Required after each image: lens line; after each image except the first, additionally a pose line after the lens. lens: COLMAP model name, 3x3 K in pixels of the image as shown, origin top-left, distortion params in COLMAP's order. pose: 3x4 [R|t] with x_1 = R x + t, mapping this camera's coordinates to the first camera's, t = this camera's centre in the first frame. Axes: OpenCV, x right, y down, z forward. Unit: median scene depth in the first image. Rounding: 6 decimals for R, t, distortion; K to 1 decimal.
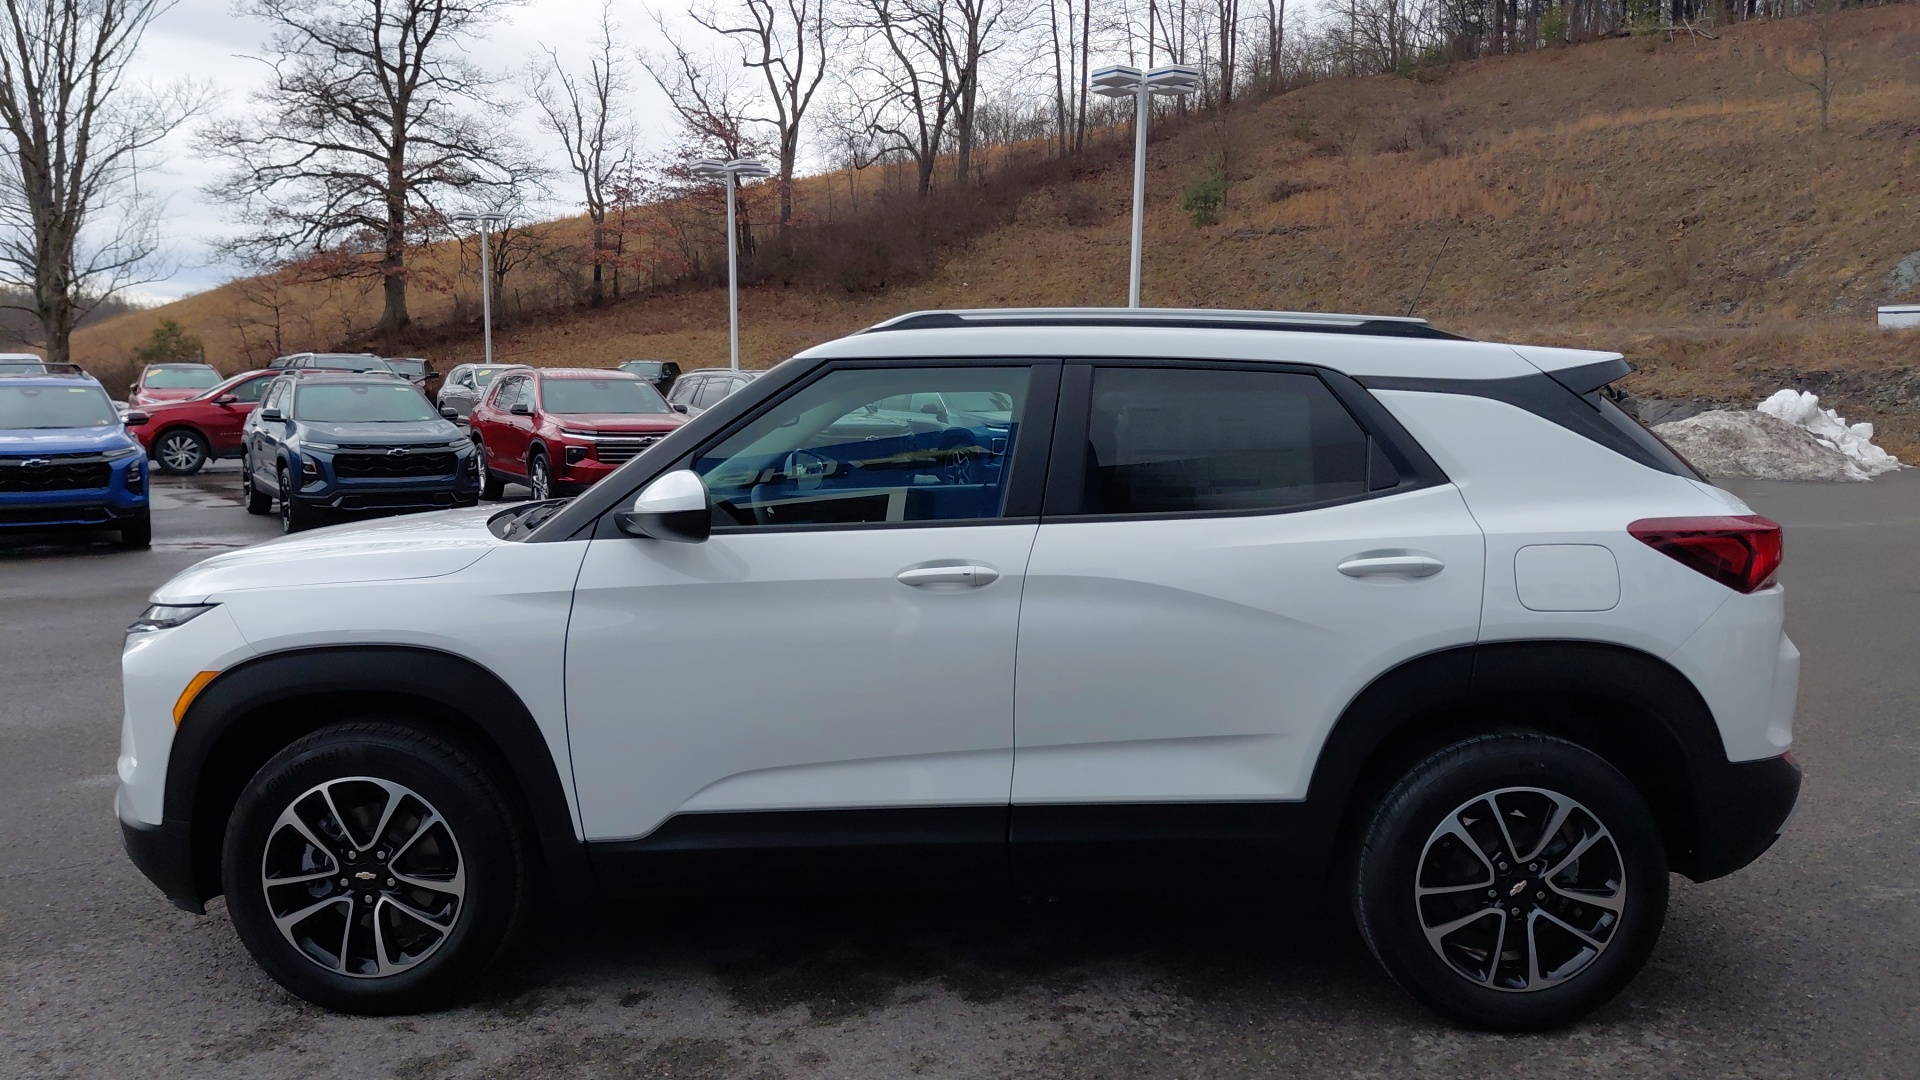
lens RADIAL K [[1425.6, 0, 975.8], [0, 1425.6, 535.4], [0, 0, 1]] dist [0.029083, -0.057244]
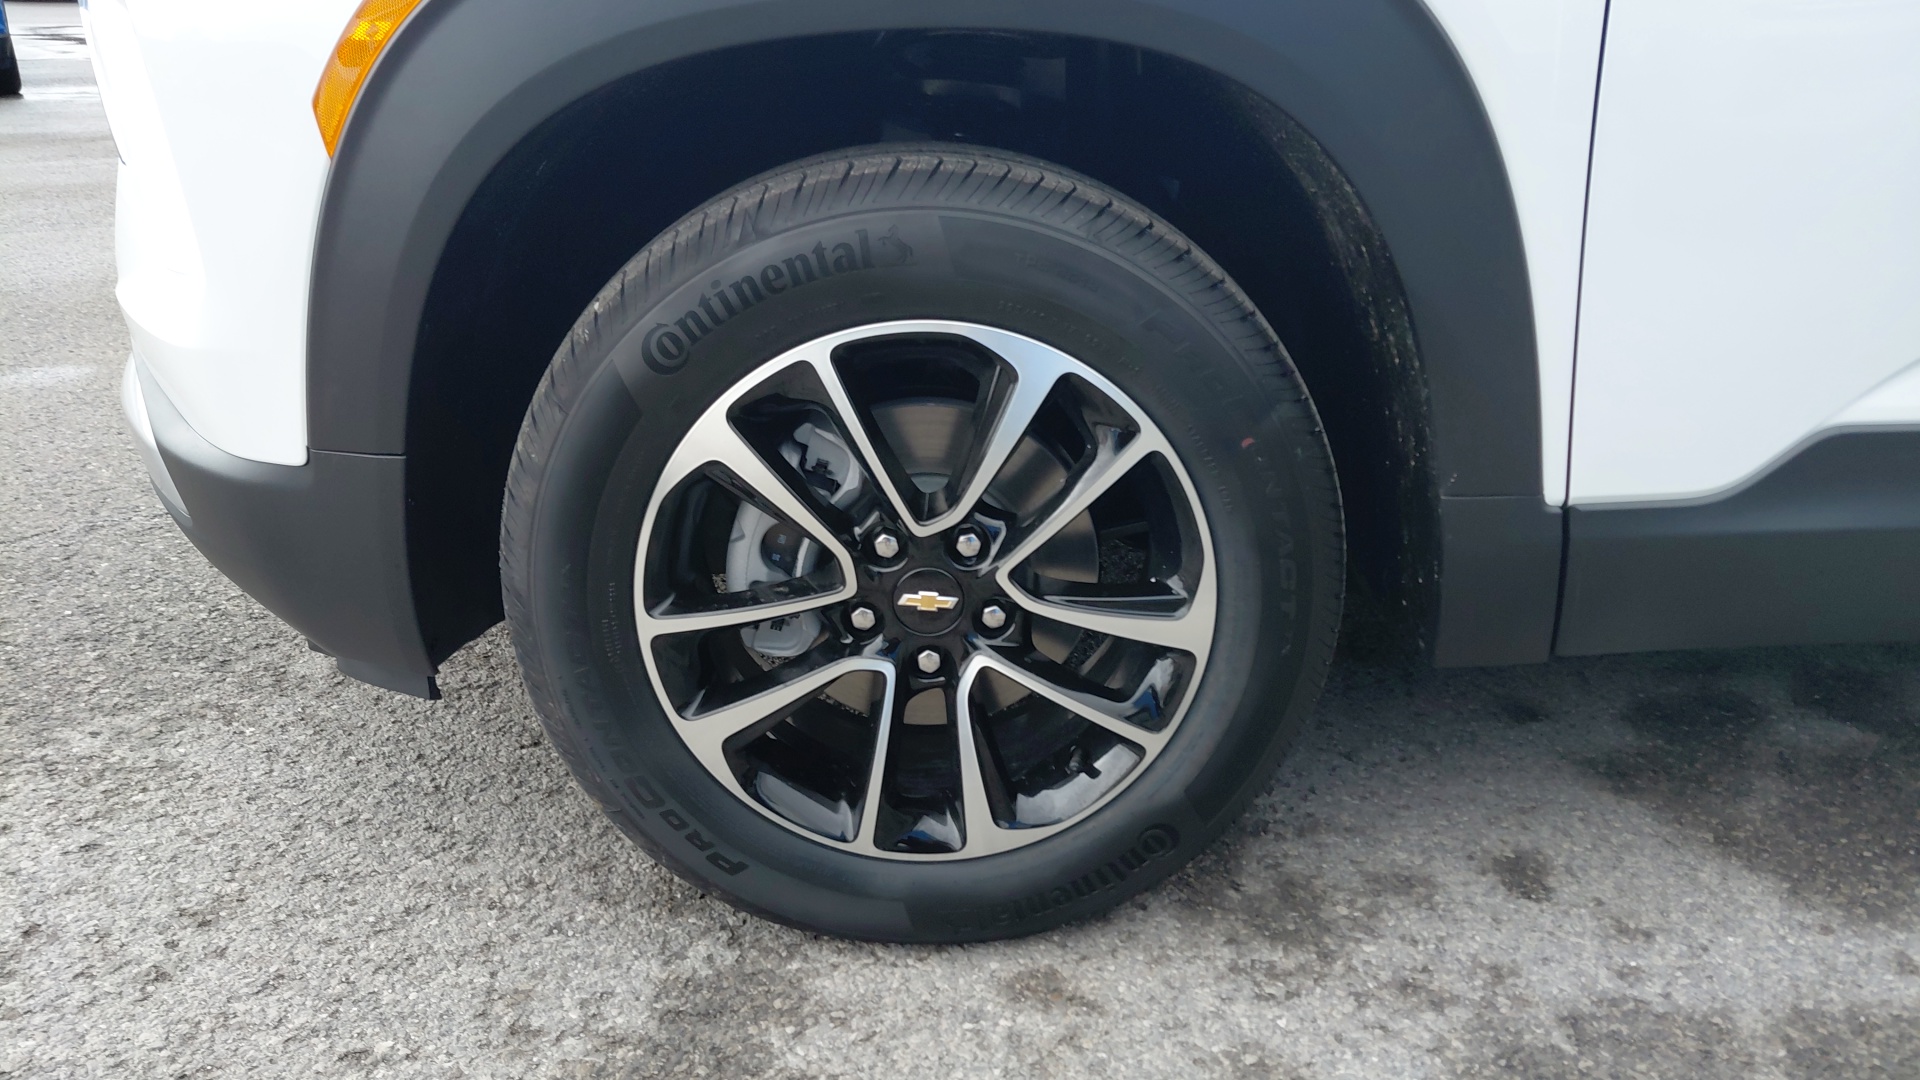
lens RADIAL K [[1425.6, 0, 967.9], [0, 1425.6, 531.2], [0, 0, 1]] dist [0.029083, -0.057244]
pose [[0.998464, -0.006035, 0.055075, -0.435871], [-0.008285, 0.966612, 0.256110, 0.130158], [-0.054782, -0.256173, 0.965077, 0.662353]]
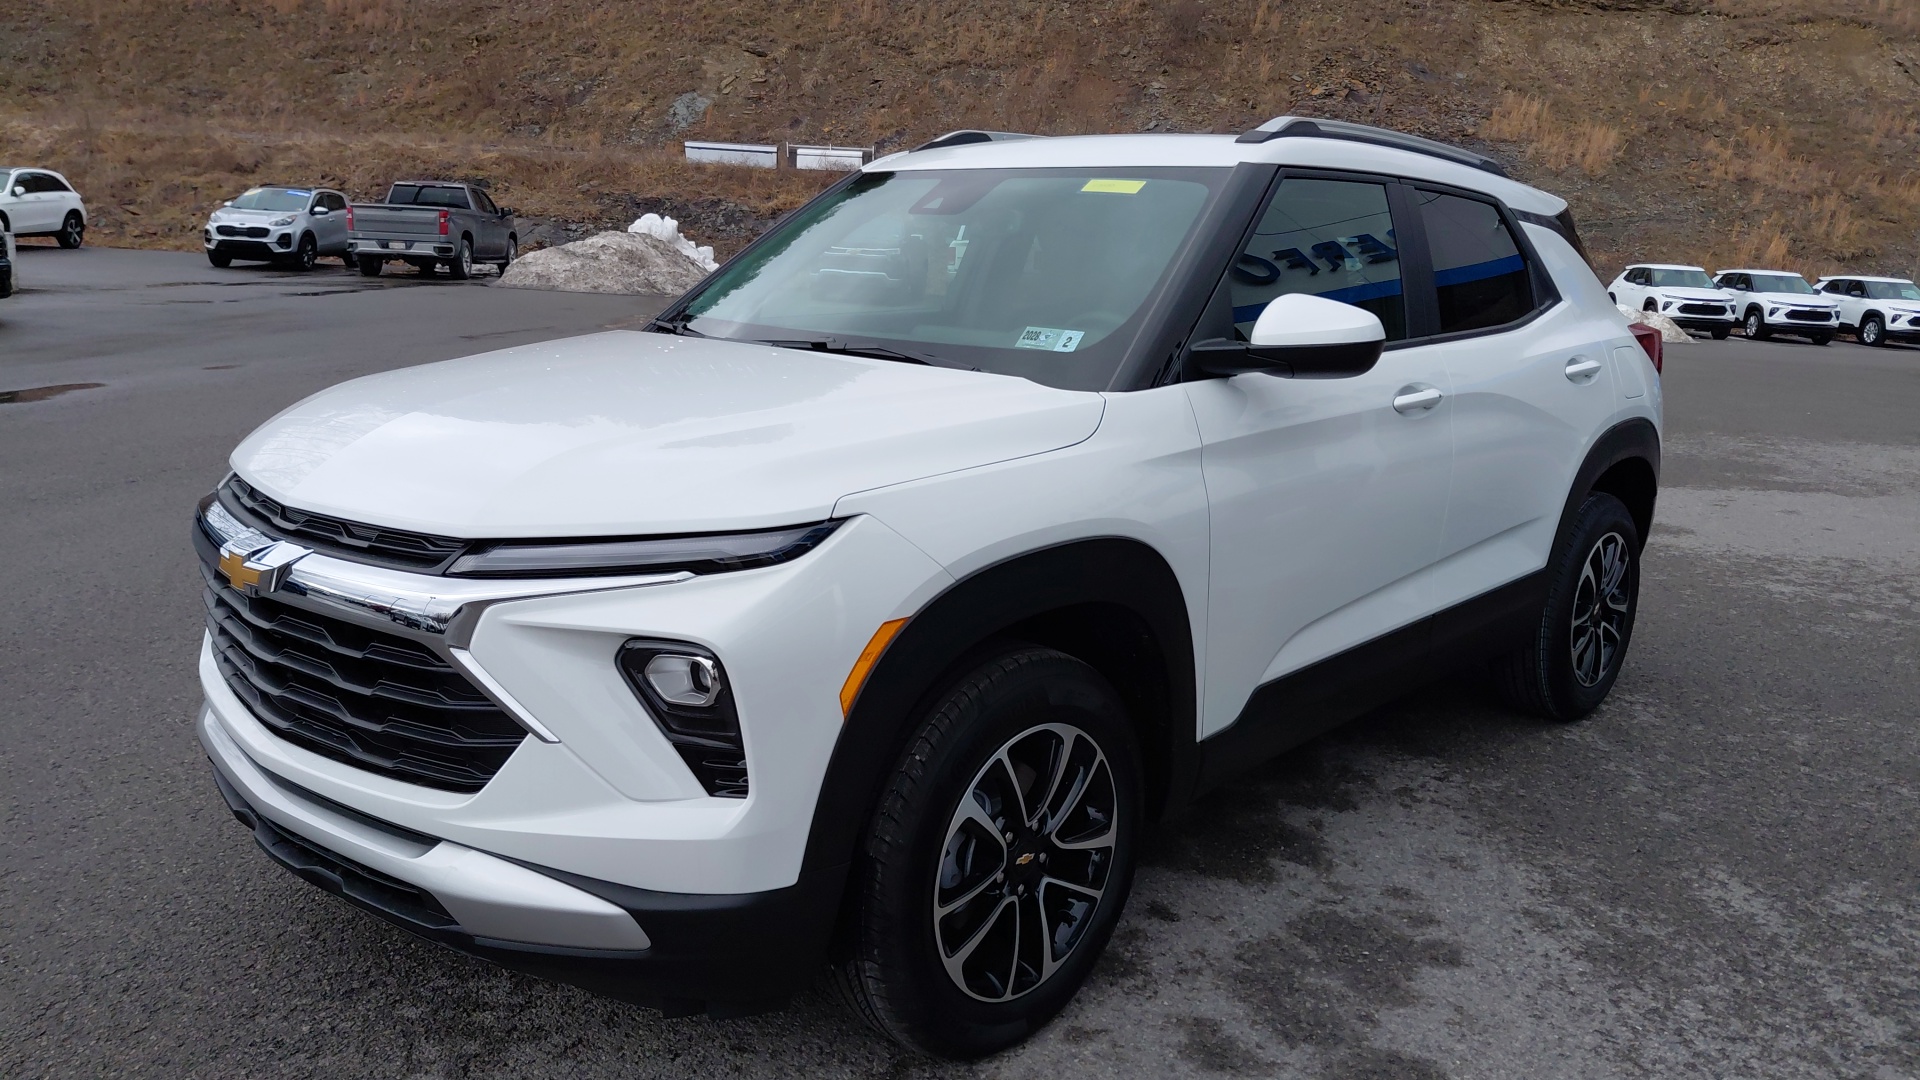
lens RADIAL K [[1425.6, 0, 973.5], [0, 1425.6, 539.6], [0, 0, 1]] dist [0.029083, -0.057244]
pose [[0.664321, -0.130503, 0.735966, -0.956680], [0.034658, 0.988959, 0.144079, -0.027637], [-0.746643, -0.070208, 0.661510, 0.552871]]
